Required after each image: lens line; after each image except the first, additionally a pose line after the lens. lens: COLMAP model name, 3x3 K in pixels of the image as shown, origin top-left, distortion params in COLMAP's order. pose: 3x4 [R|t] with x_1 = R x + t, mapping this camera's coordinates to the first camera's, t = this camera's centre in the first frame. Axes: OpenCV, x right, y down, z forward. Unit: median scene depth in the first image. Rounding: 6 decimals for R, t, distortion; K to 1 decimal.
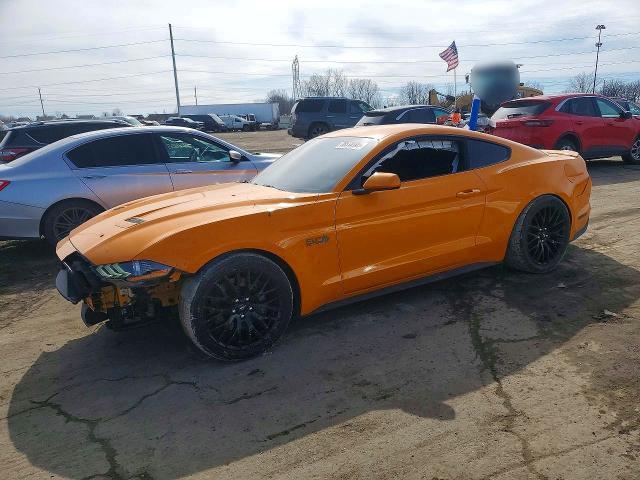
lens RADIAL K [[488.8, 0, 320.0], [0, 488.8, 240.0], [0, 0, 1]] dist [0.030245, 0.001621]
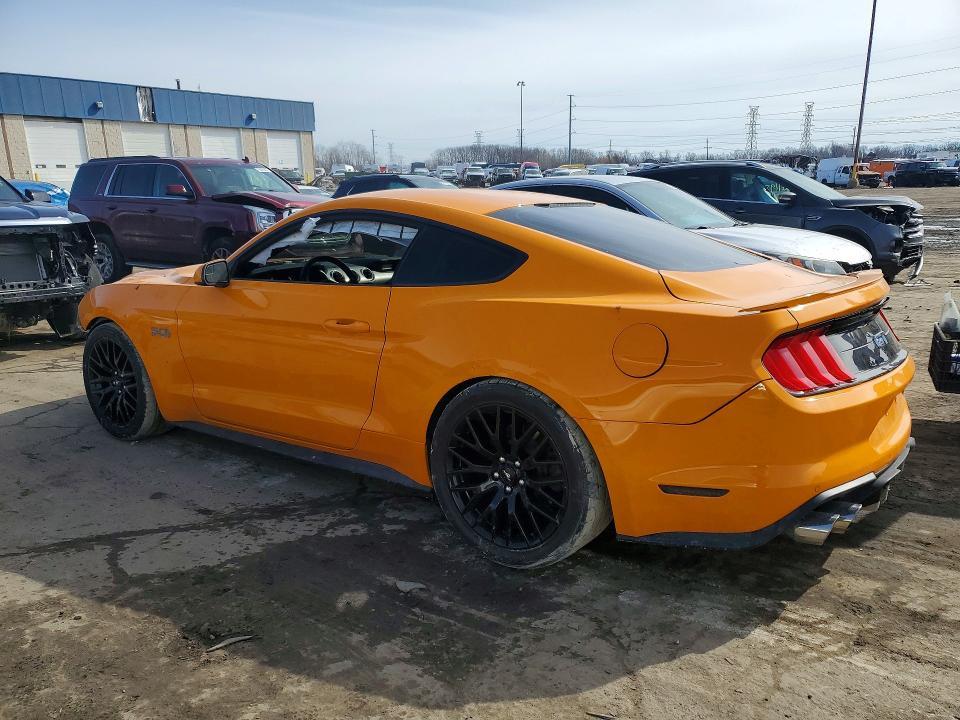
lens RADIAL K [[702.3, 0, 480.0], [0, 702.3, 360.0], [0, 0, 1]] dist [0.034016, -0.001283]
pose [[0.424847, 0.223846, -0.877154, 1.321640], [-0.232837, 0.963368, 0.133073, -0.244499], [0.874810, 0.147698, 0.461403, 1.002130]]
